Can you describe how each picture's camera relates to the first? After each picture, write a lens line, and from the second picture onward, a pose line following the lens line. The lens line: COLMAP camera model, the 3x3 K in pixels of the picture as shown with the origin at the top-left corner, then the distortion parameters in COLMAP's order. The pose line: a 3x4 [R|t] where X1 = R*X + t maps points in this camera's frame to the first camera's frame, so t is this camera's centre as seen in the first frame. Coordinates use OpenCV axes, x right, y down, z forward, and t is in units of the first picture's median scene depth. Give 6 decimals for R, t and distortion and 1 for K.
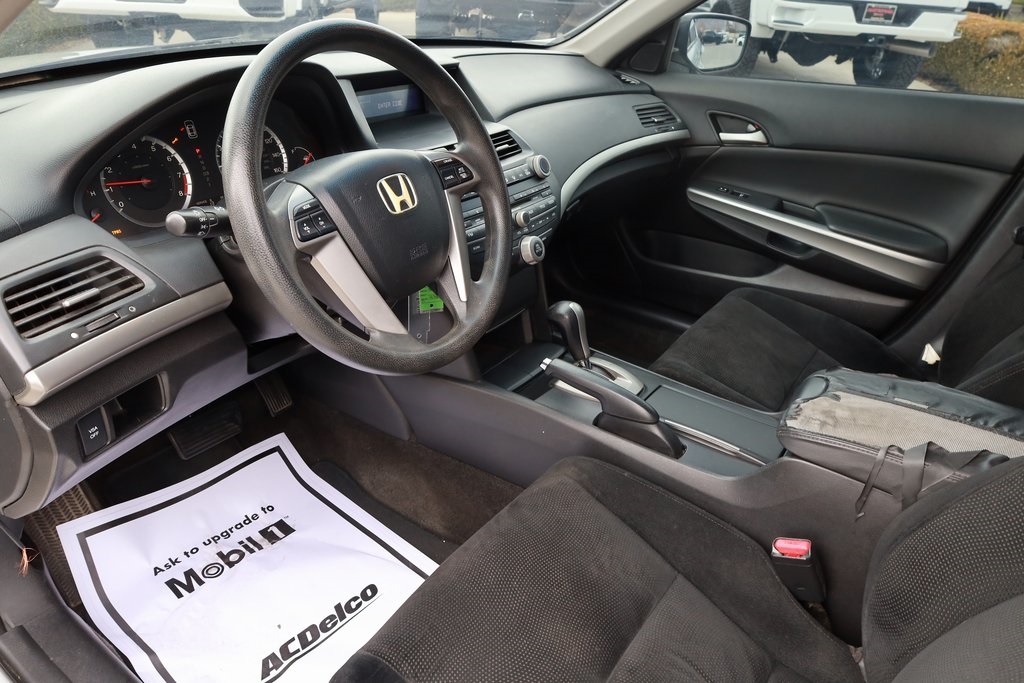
lens RADIAL K [[698.6, 0, 512.0], [0, 698.6, 341.5], [0, 0, 1]] dist [-0.009080, -0.002265]
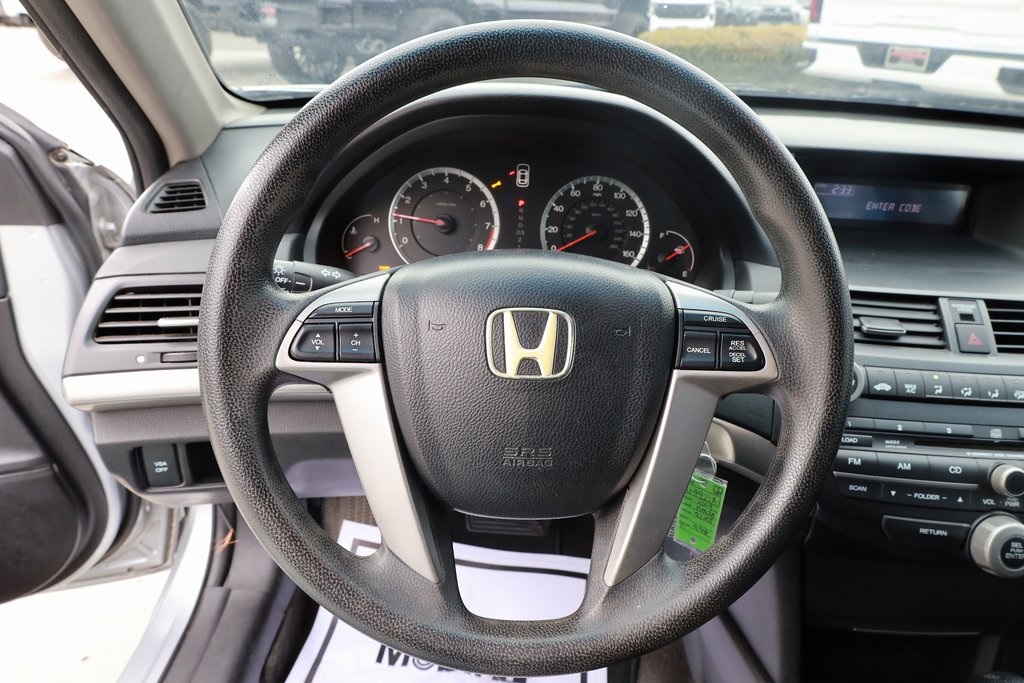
lens RADIAL K [[701.1, 0, 518.0], [0, 701.1, 344.9], [0, 0, 1]] dist [-0.004354, -0.005331]
pose [[0.568939, 0.352232, -0.743129, 0.143966], [-0.415150, 0.903055, 0.110196, -0.167270], [0.709900, 0.245815, 0.660012, 0.403723]]
